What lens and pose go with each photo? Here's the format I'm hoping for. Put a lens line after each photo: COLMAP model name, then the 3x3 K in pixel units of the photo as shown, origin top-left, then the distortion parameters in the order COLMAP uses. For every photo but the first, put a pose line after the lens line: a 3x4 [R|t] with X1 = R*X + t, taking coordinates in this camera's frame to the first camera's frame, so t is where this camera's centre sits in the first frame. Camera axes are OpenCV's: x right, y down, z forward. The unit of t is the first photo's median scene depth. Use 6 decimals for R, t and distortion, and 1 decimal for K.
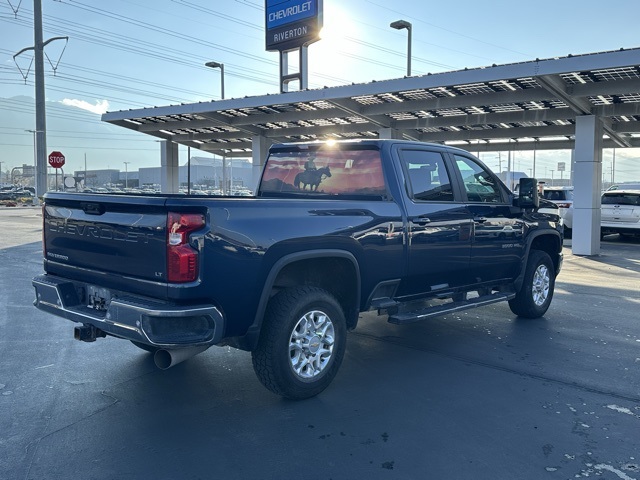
lens RADIAL K [[630.4, 0, 323.6], [0, 630.4, 241.6], [0, 0, 1]] dist [0.177650, -0.342097]
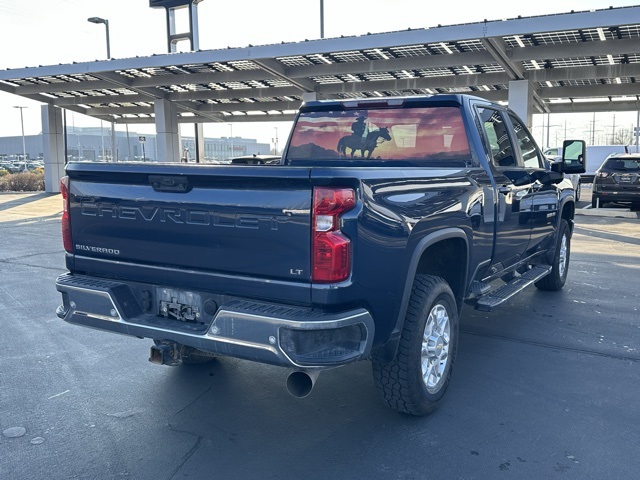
lens RADIAL K [[635.0, 0, 322.5], [0, 635.0, 237.3], [0, 0, 1]] dist [0.146012, -0.286626]
pose [[0.979637, -0.037542, 0.197235, -0.109694], [0.029482, 0.998612, 0.043646, -0.005851], [-0.198599, -0.036942, 0.979384, 0.080796]]
